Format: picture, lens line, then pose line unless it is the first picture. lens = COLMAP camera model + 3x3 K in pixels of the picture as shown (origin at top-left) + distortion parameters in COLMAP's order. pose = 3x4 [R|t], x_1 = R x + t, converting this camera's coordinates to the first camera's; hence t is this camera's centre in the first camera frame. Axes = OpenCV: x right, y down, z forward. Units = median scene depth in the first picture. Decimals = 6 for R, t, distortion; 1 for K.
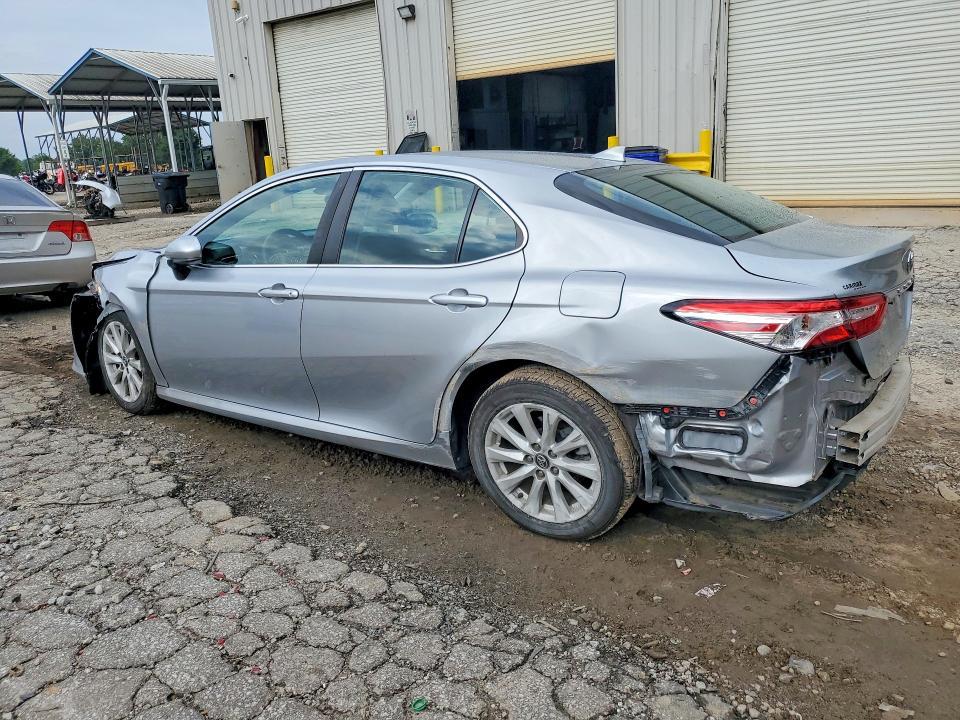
lens RADIAL K [[751.1, 0, 480.0], [0, 751.1, 360.0], [0, 0, 1]] dist [-0.000938, -0.000966]
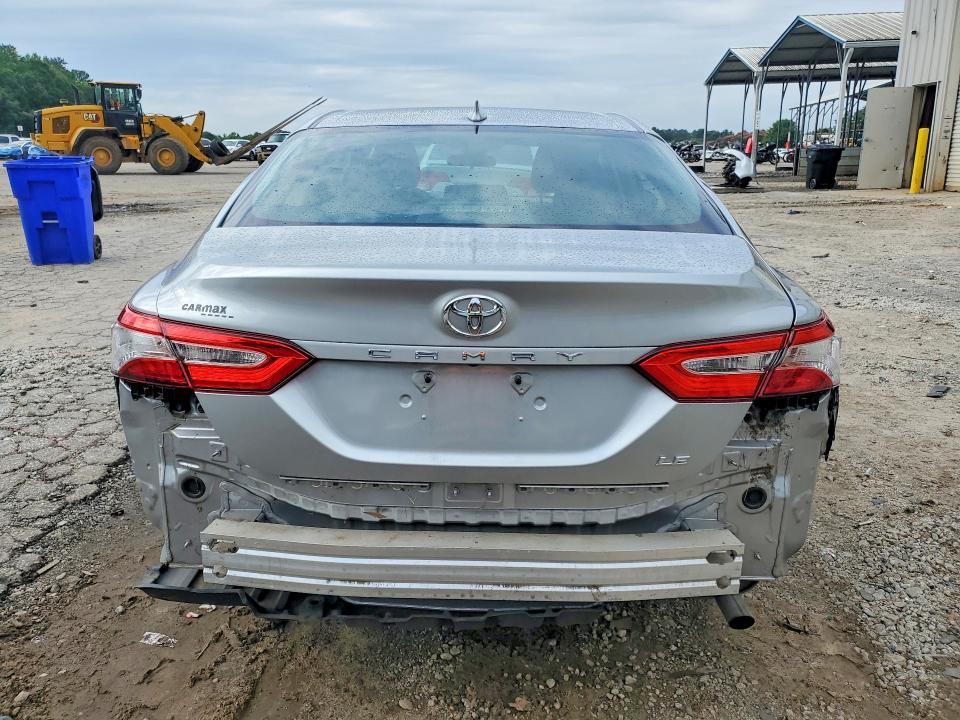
lens RADIAL K [[735.8, 0, 480.0], [0, 735.8, 360.0], [0, 0, 1]] dist [0.062767, 0.005062]
pose [[0.564291, 0.268588, -0.780664, 0.155384], [-0.240523, 0.958064, 0.155764, -0.031418], [0.789763, 0.099871, 0.605228, 0.104471]]
